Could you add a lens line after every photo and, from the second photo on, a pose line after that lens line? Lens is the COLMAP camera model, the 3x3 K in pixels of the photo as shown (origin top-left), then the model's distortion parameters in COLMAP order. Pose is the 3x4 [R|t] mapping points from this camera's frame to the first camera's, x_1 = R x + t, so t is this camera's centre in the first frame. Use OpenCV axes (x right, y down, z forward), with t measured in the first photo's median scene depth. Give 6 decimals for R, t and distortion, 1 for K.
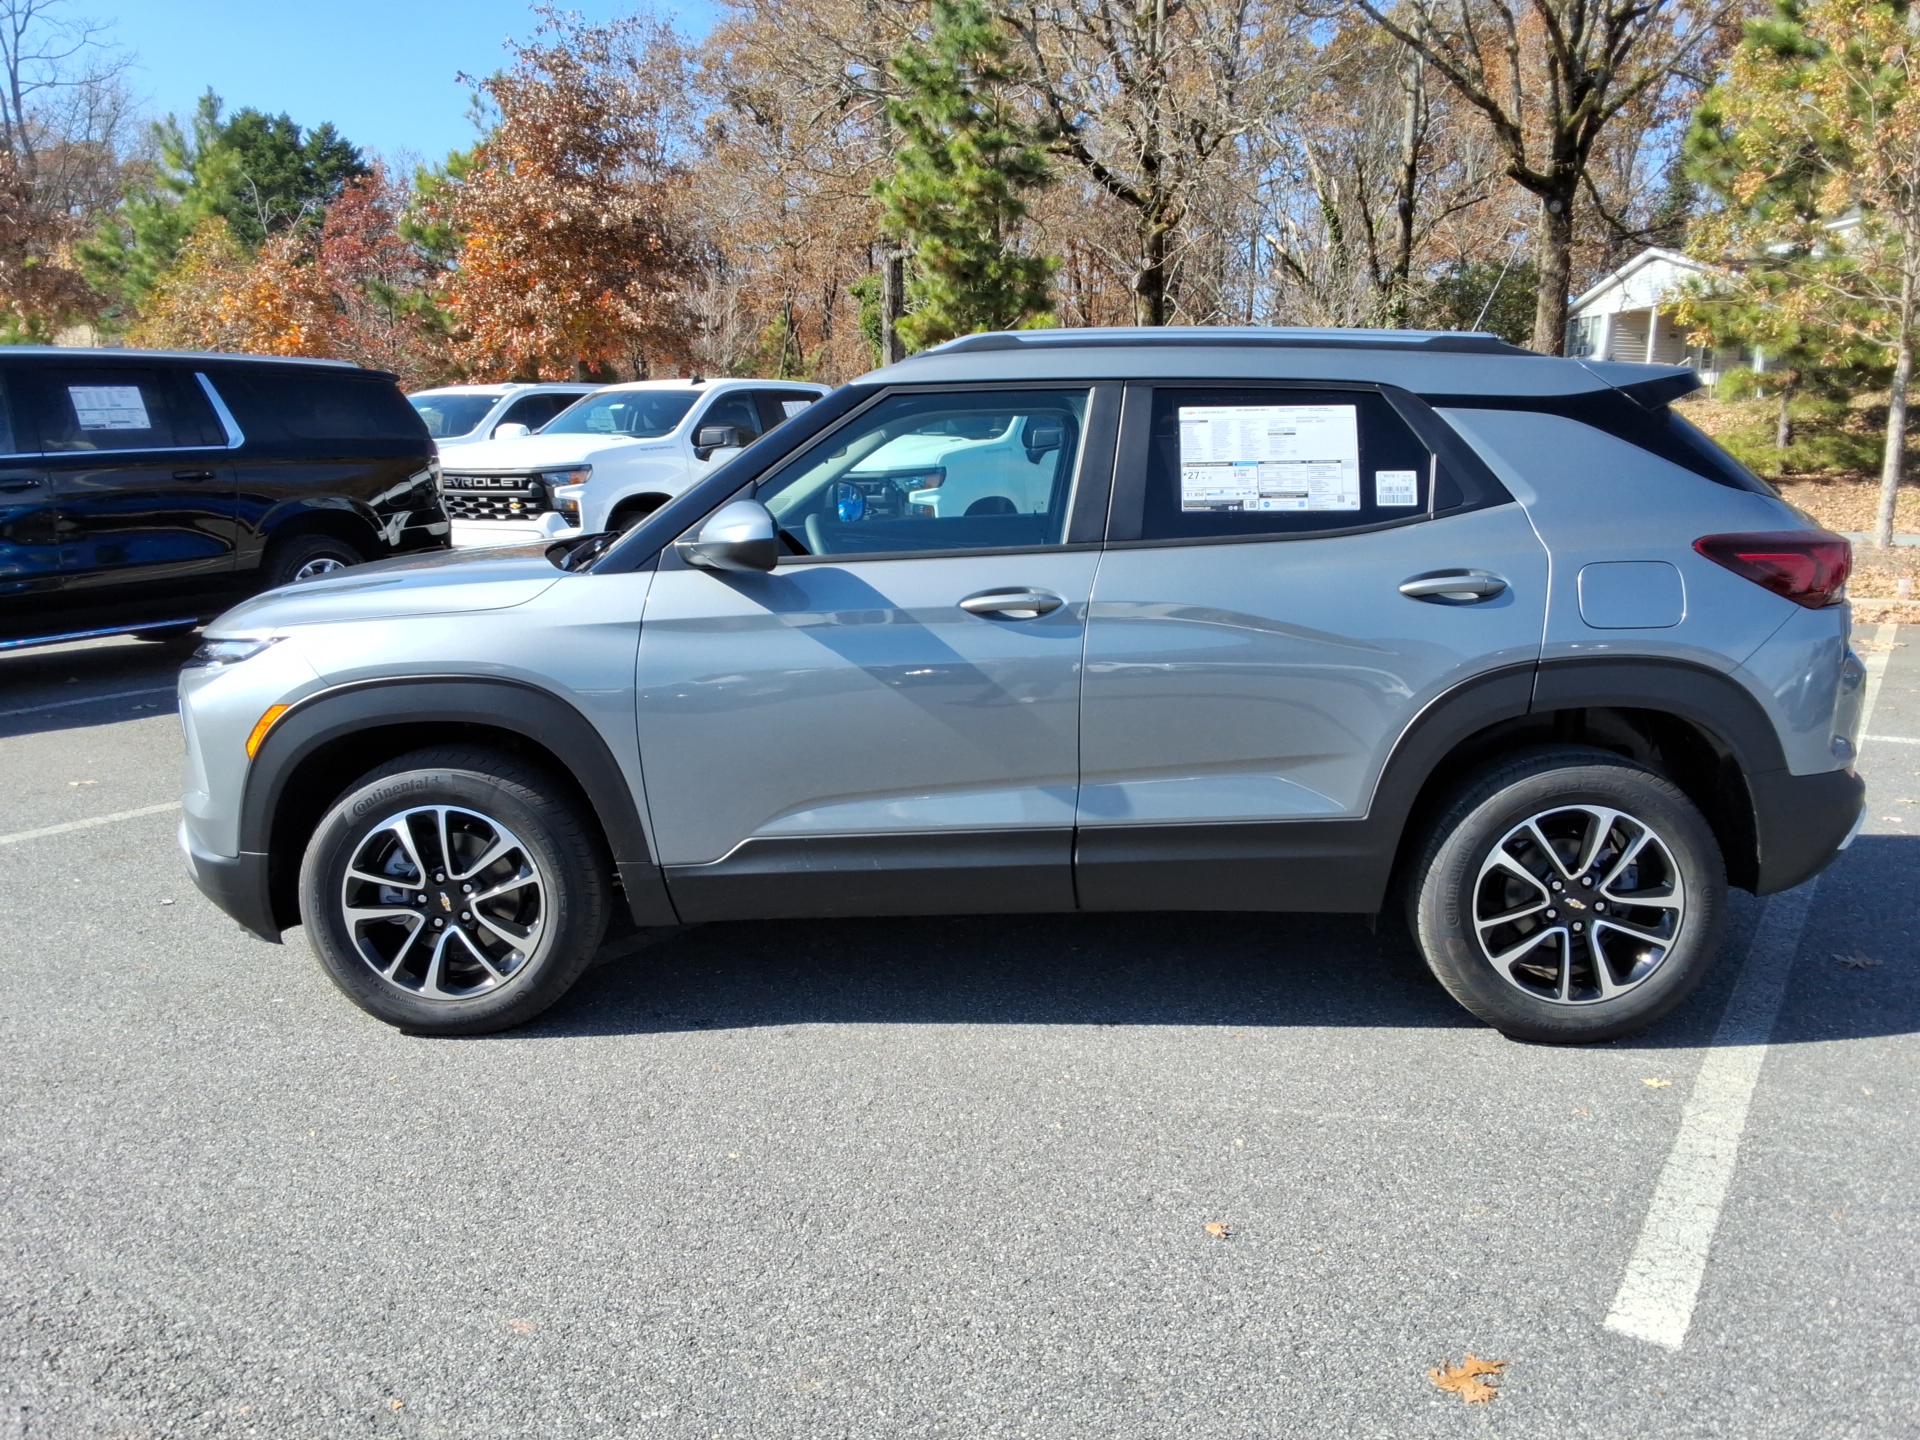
lens RADIAL K [[1550.5, 0, 976.0], [0, 1550.5, 726.1], [0, 0, 1]] dist [0.100474, -0.139419]
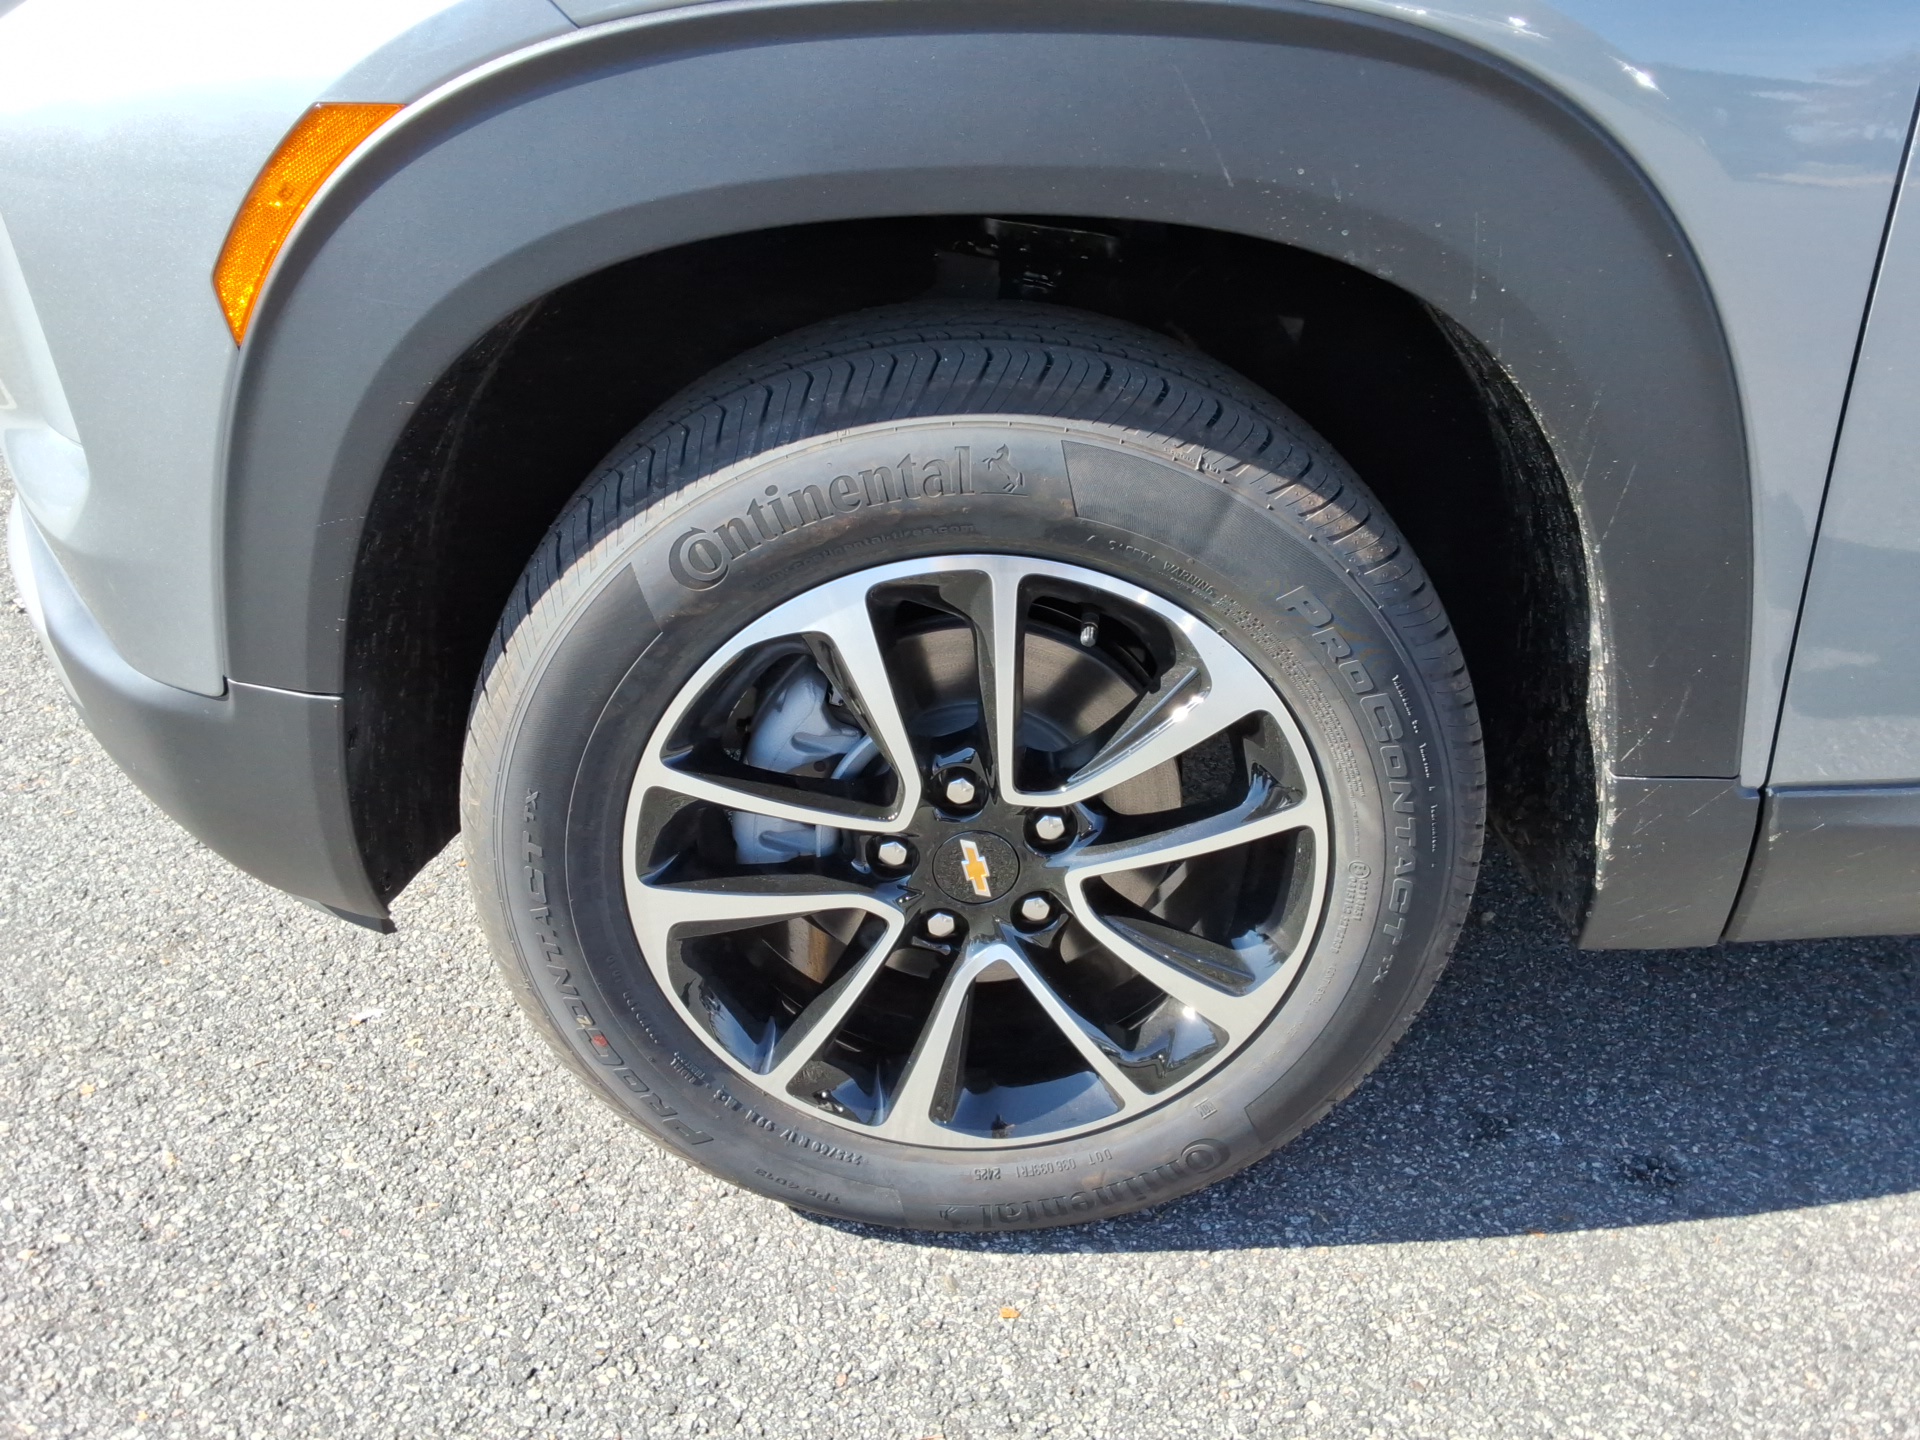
lens RADIAL K [[1550.5, 0, 998.1], [0, 1550.5, 714.5], [0, 0, 1]] dist [0.100474, -0.139419]
pose [[0.998100, 0.026980, 0.055400, -0.355920], [-0.042226, 0.954239, 0.296048, -0.000487], [-0.044877, -0.297825, 0.953565, 0.744315]]
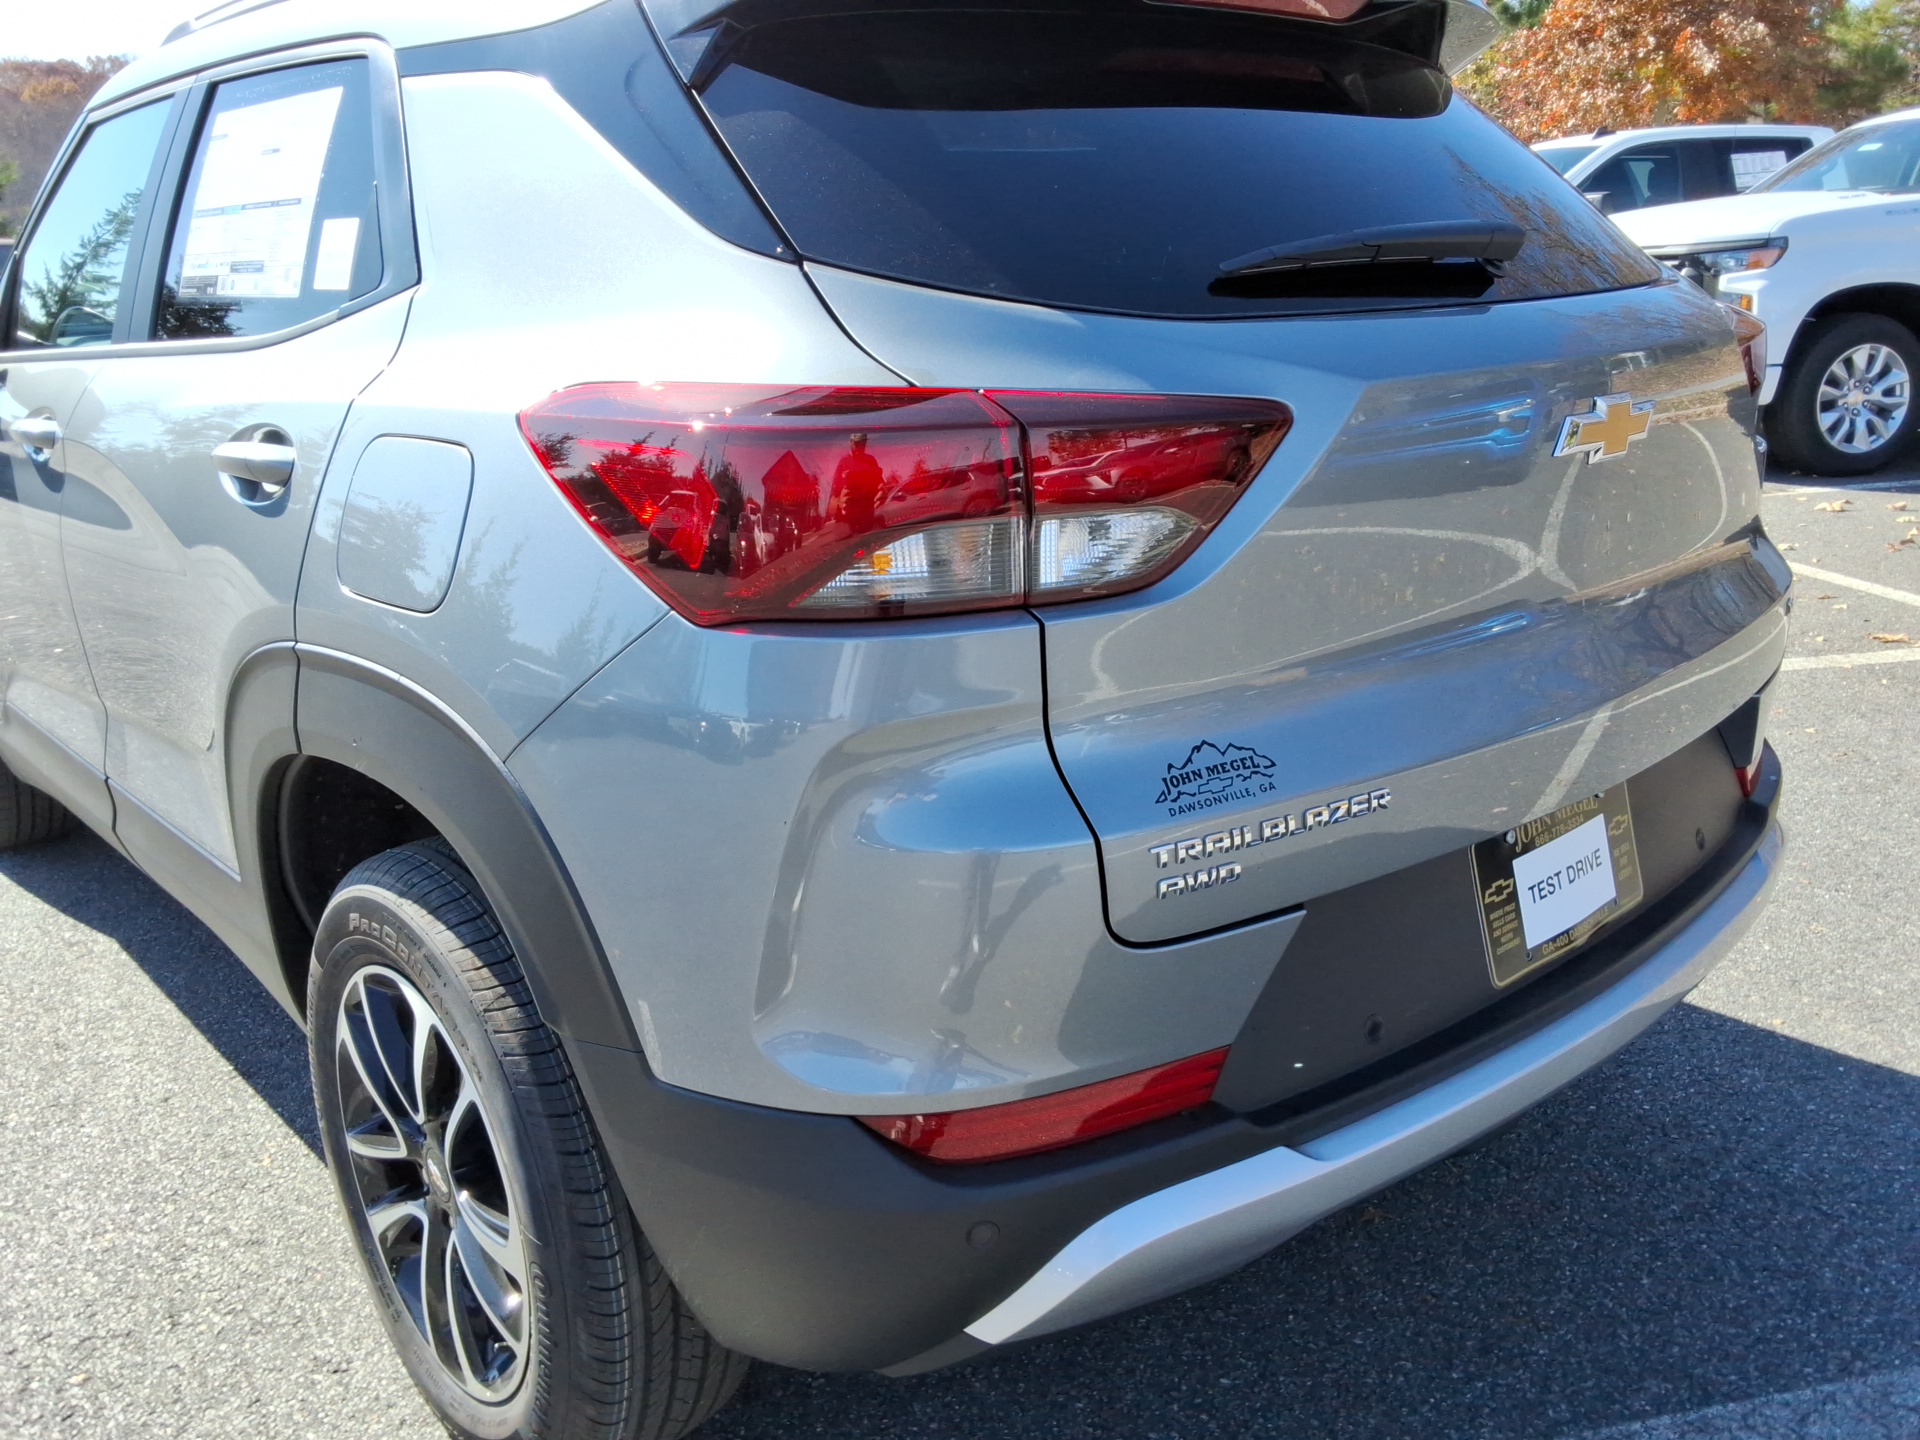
lens RADIAL K [[1550.5, 0, 962.3], [0, 1550.5, 704.0], [0, 0, 1]] dist [0.100474, -0.139419]
pose [[0.687093, 0.189260, -0.701487, 0.778204], [-0.109189, 0.981410, 0.157833, -0.111915], [0.718318, -0.031851, 0.694985, 0.785282]]
